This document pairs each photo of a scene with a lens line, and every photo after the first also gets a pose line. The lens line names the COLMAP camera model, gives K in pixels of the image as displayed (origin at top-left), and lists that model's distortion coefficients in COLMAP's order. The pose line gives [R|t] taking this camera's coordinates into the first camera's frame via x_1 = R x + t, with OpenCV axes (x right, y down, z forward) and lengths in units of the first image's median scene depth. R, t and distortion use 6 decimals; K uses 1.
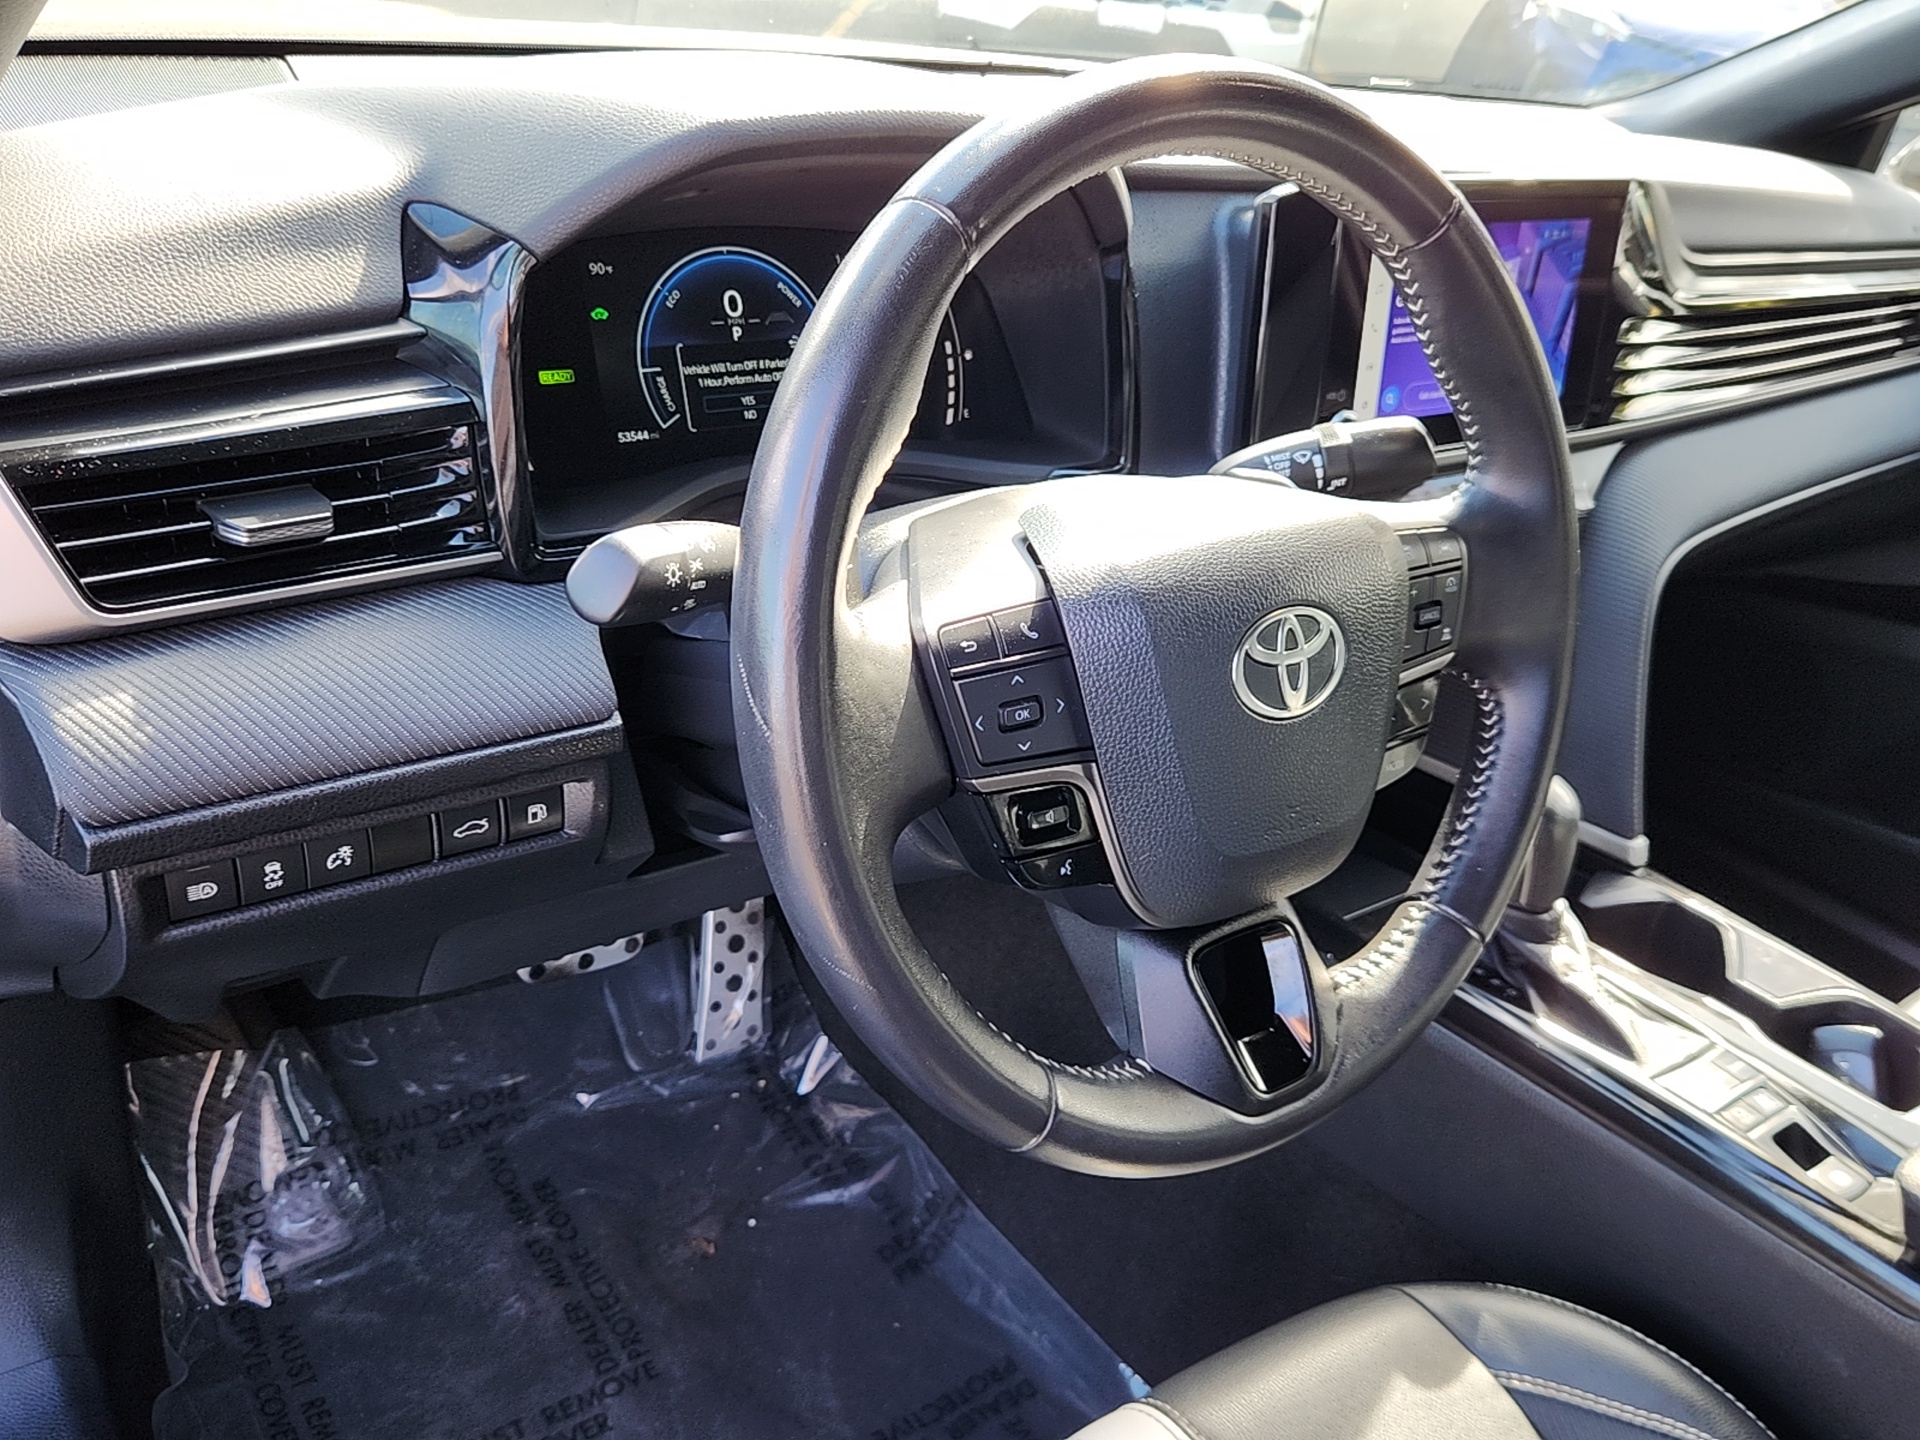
lens RADIAL K [[1538.2, 0, 960.2], [0, 1538.2, 748.0], [0, 0, 1]] dist [0.089726, -0.194579]
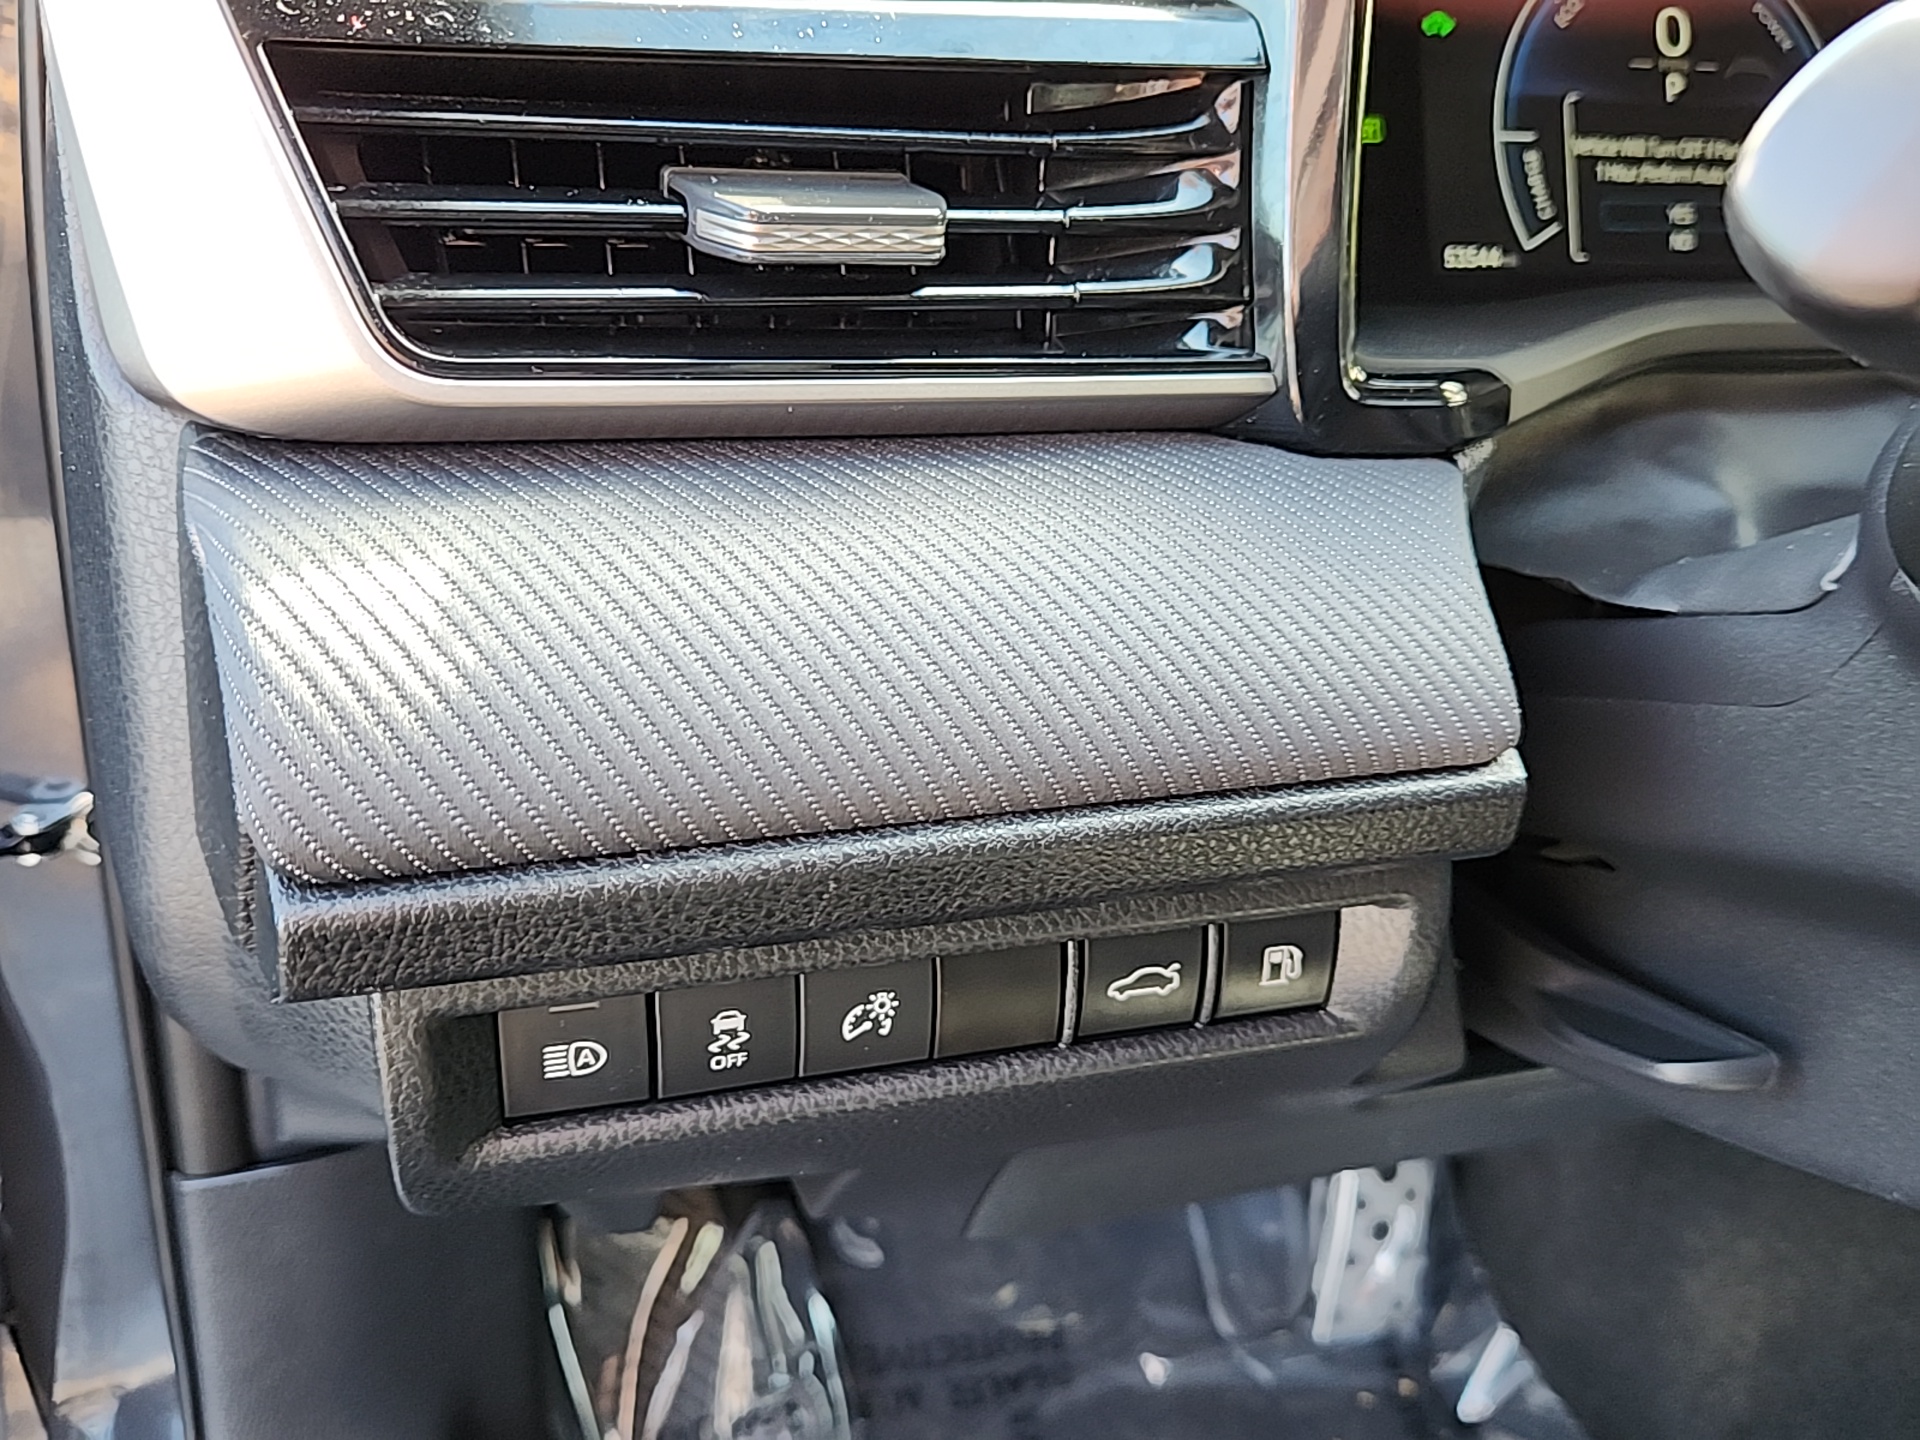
lens RADIAL K [[1422.2, 0, 960.0], [0, 1422.2, 720.0], [0, 0, 1]] dist [0.023098, 0.000034]
pose [[0.942986, 0.069158, -0.325569, -0.204768], [-0.106821, 0.989313, -0.099246, 0.019973], [0.315226, 0.128365, 0.940295, 0.506043]]
